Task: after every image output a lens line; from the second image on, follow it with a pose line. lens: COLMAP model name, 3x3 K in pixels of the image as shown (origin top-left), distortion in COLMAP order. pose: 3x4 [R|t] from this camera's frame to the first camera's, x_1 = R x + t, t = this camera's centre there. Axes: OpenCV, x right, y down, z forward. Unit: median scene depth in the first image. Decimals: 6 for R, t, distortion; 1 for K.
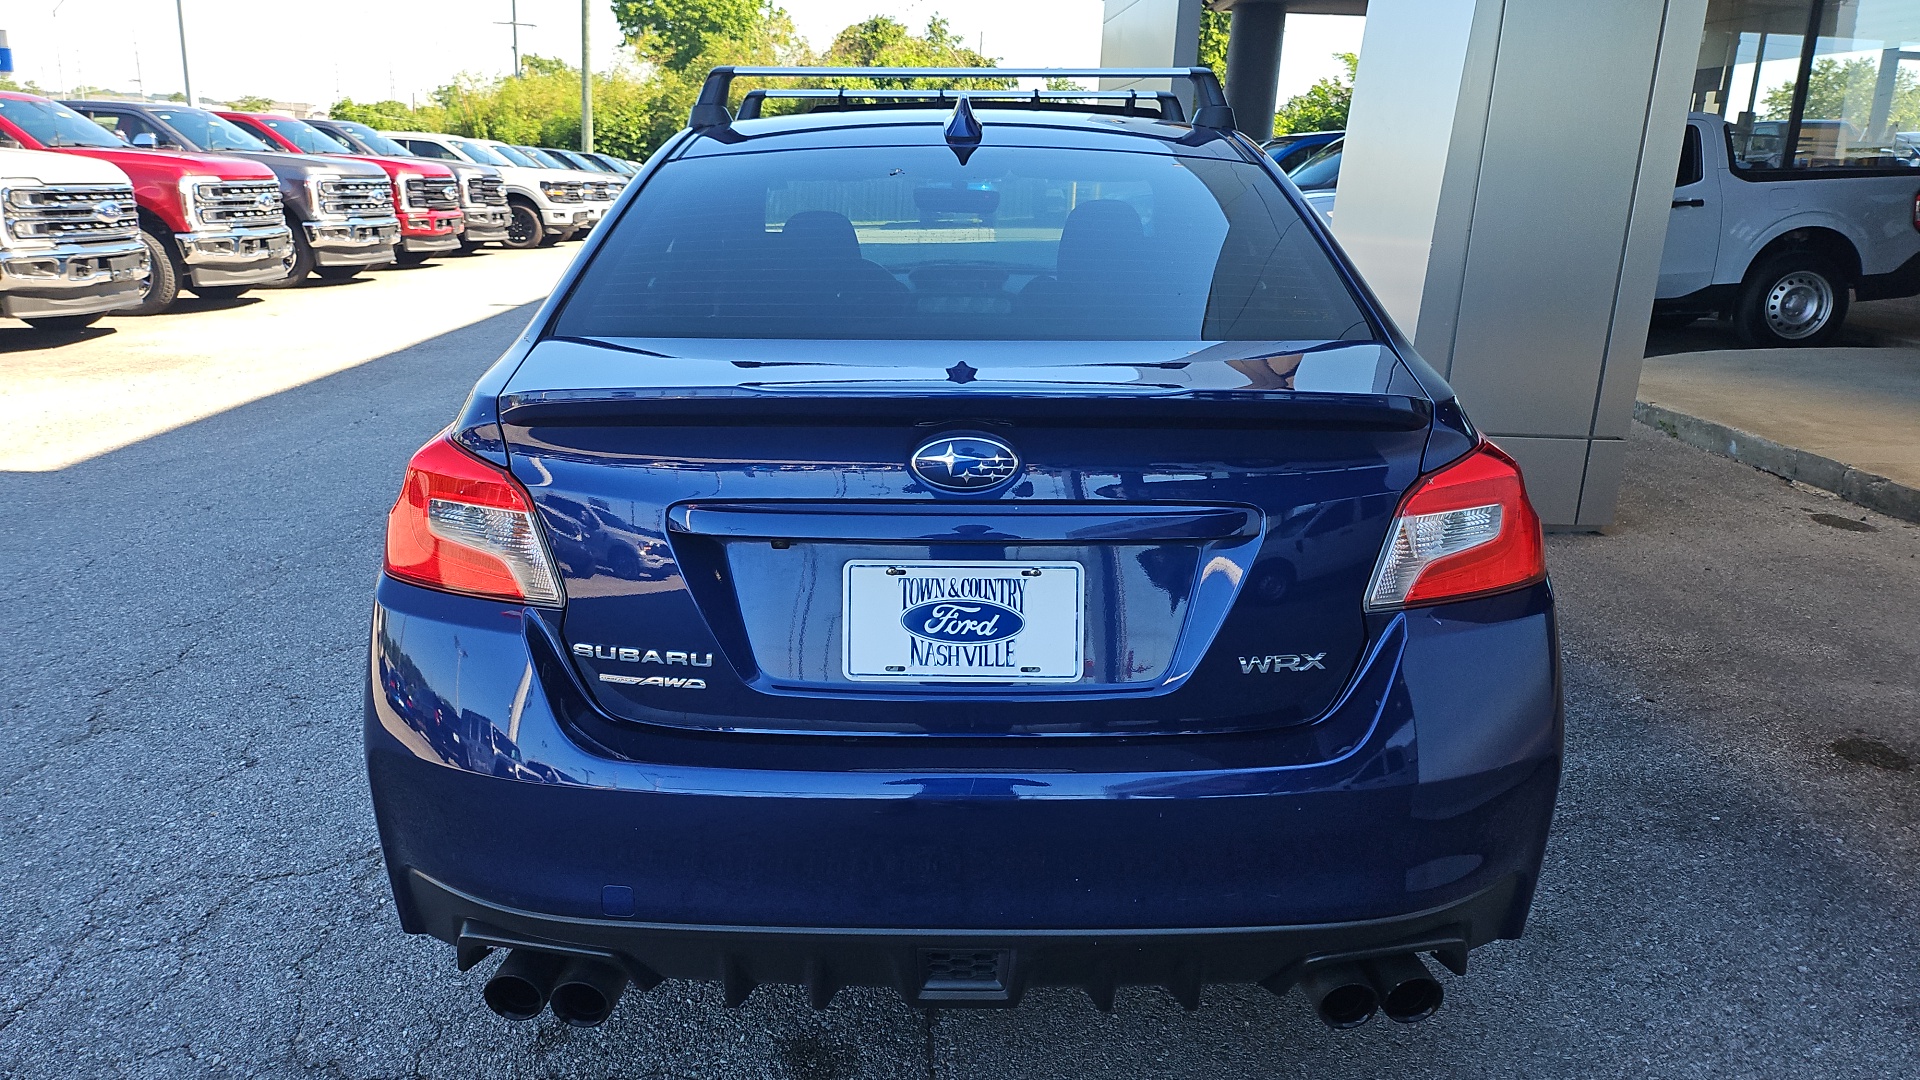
lens RADIAL K [[1378.0, 0, 960.0], [0, 1378.0, 540.0], [0, 0, 1]] dist [0.081963, -0.095403]
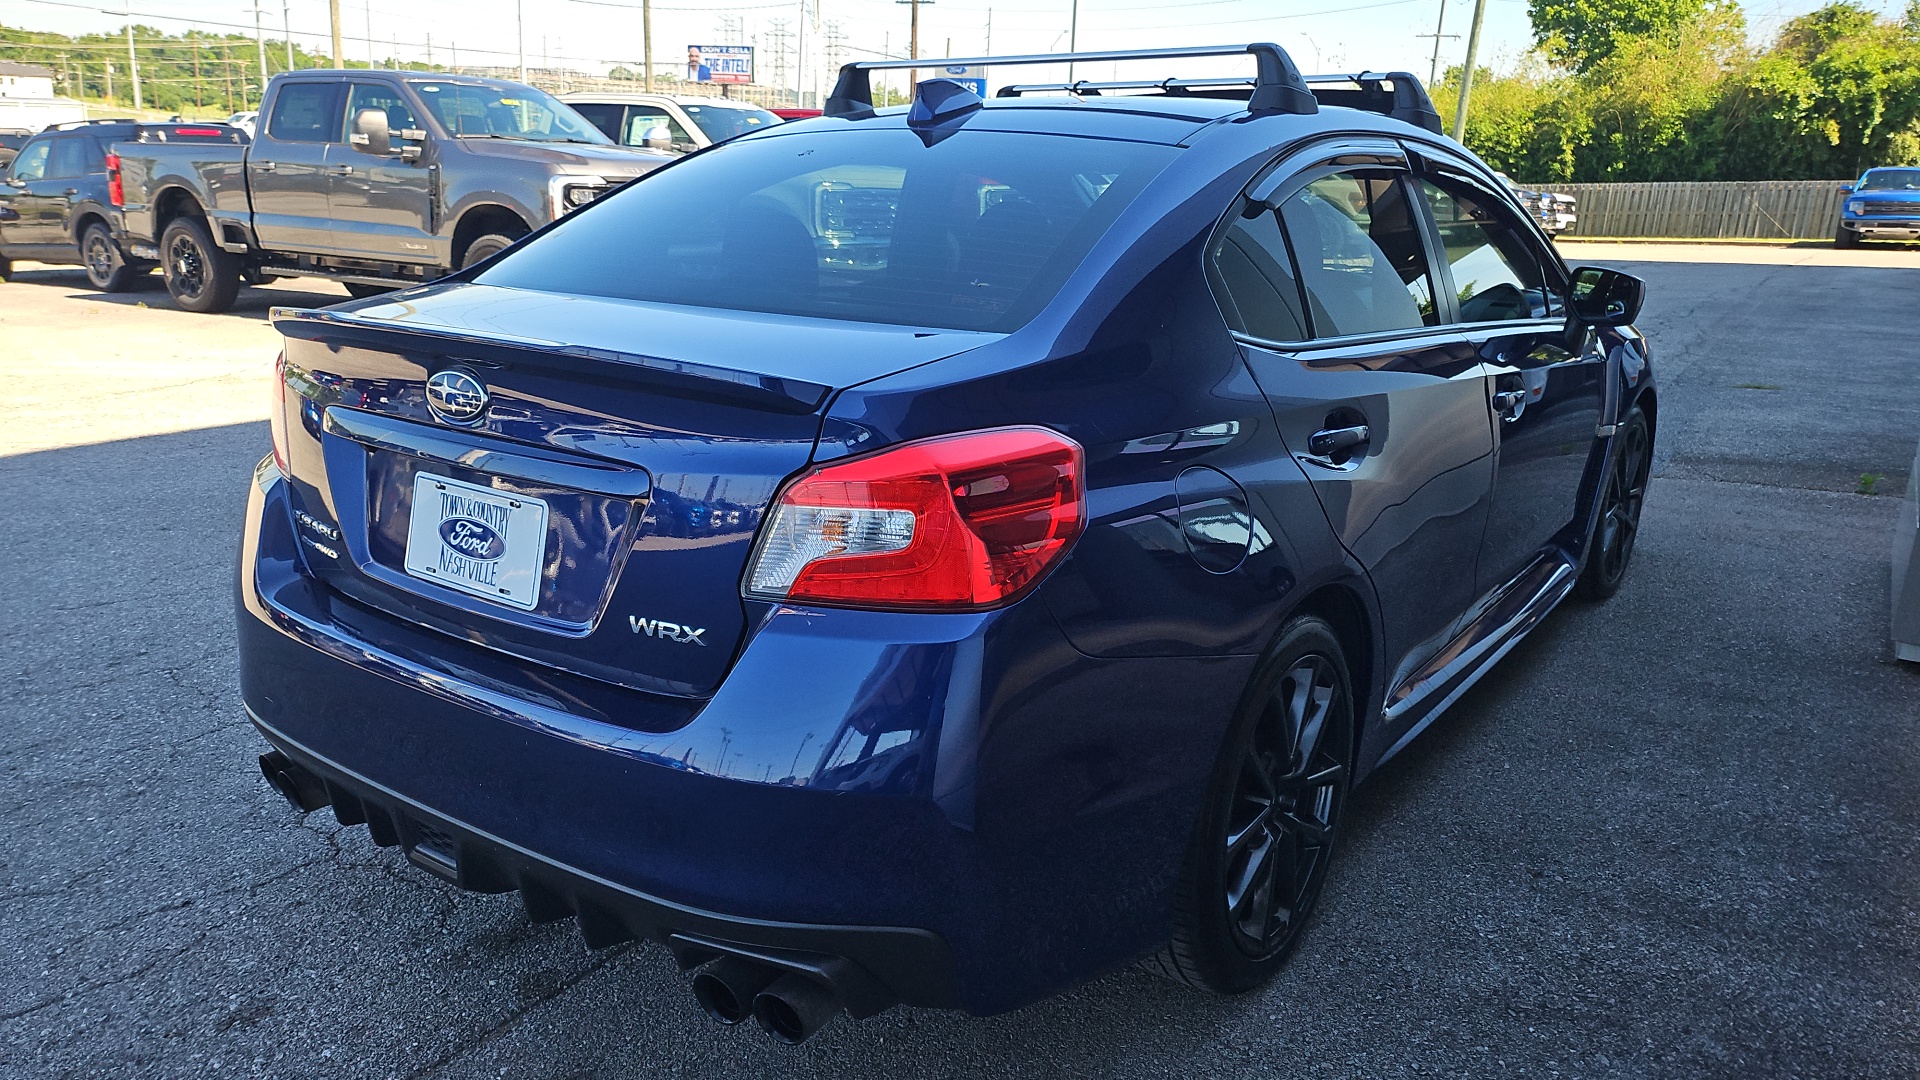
lens RADIAL K [[1378.0, 0, 960.0], [0, 1378.0, 540.0], [0, 0, 1]] dist [0.081963, -0.095403]
pose [[0.810951, 0.158588, -0.563213, 0.959995], [-0.163401, 0.985654, 0.042262, -0.052568], [0.561835, 0.057757, 0.825230, 0.287294]]
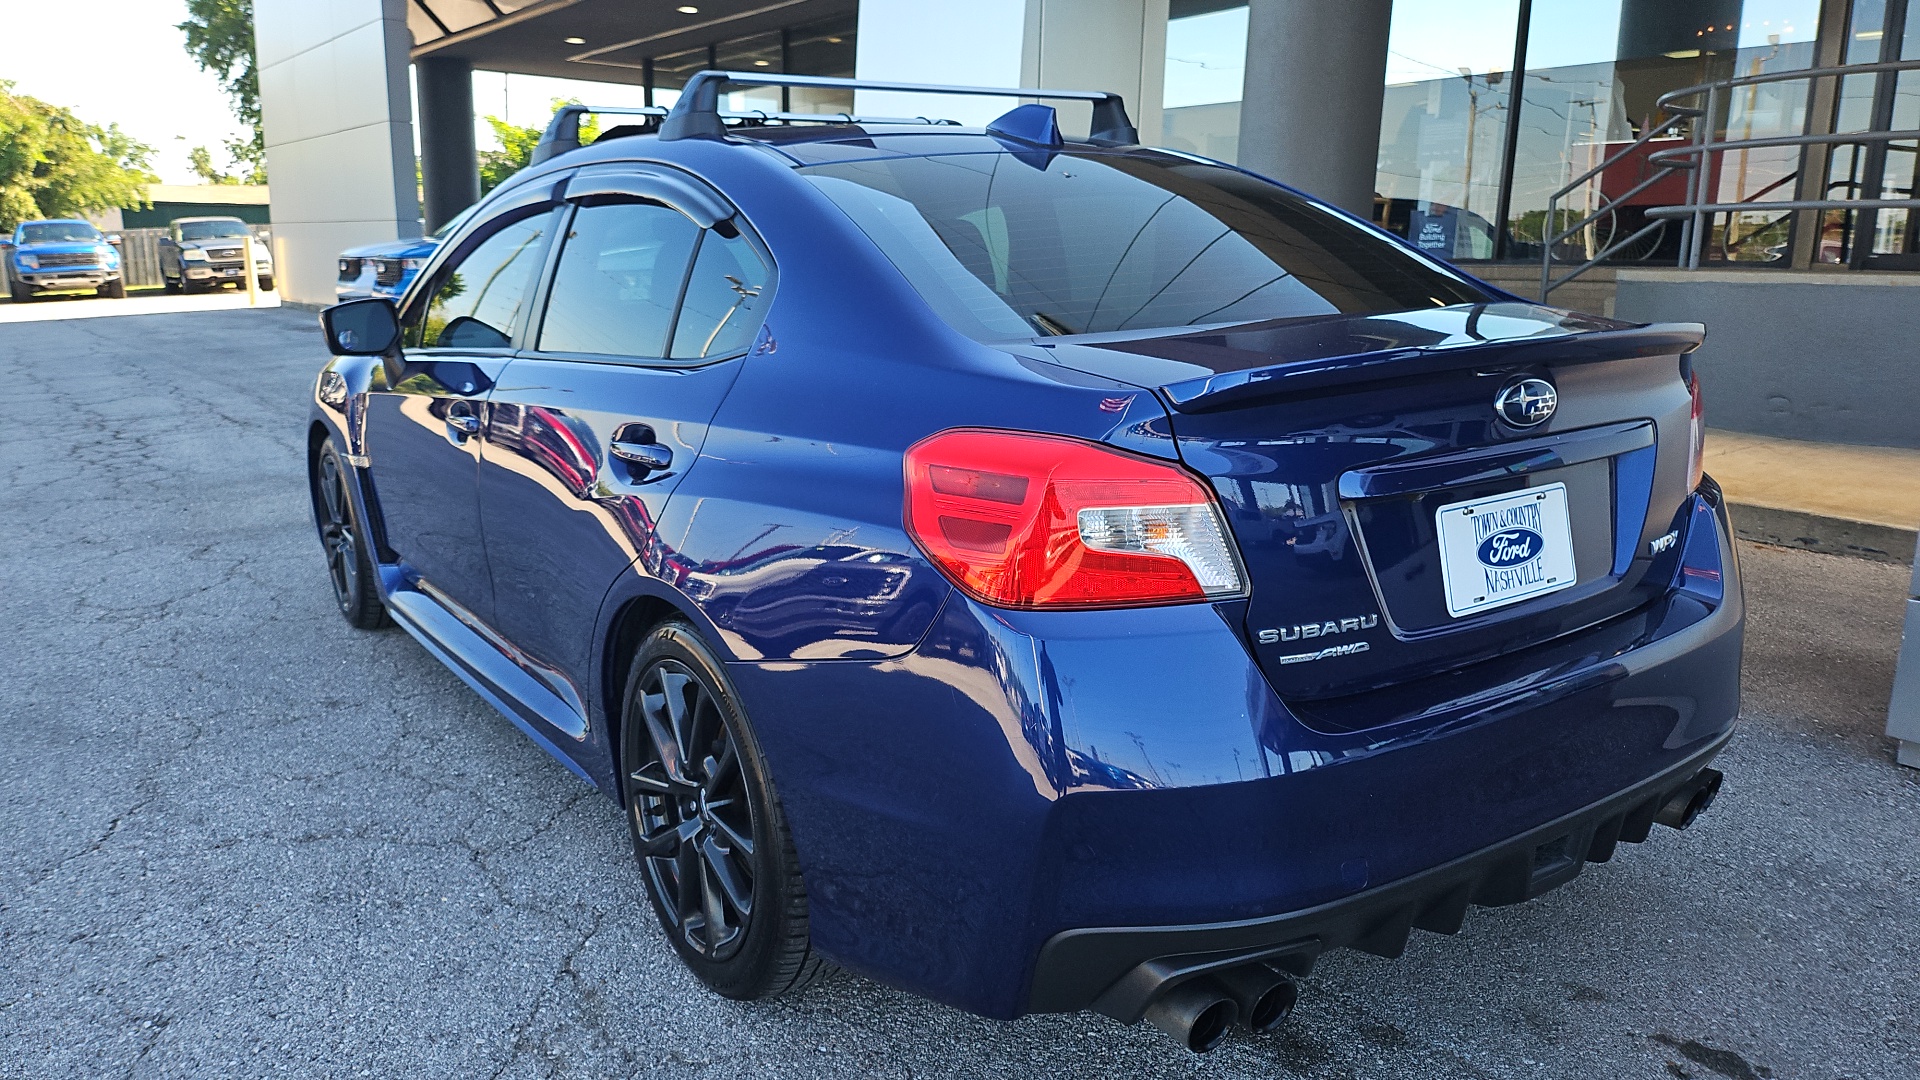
lens RADIAL K [[1403.2, 0, 970.7], [0, 1403.2, 549.7], [0, 0, 1]] dist [0.001535, -0.006830]
pose [[0.816297, -0.149692, 0.557899, -0.990404], [0.169678, 0.985368, 0.016122, -0.032032], [-0.552149, 0.081503, 0.829752, 0.294128]]
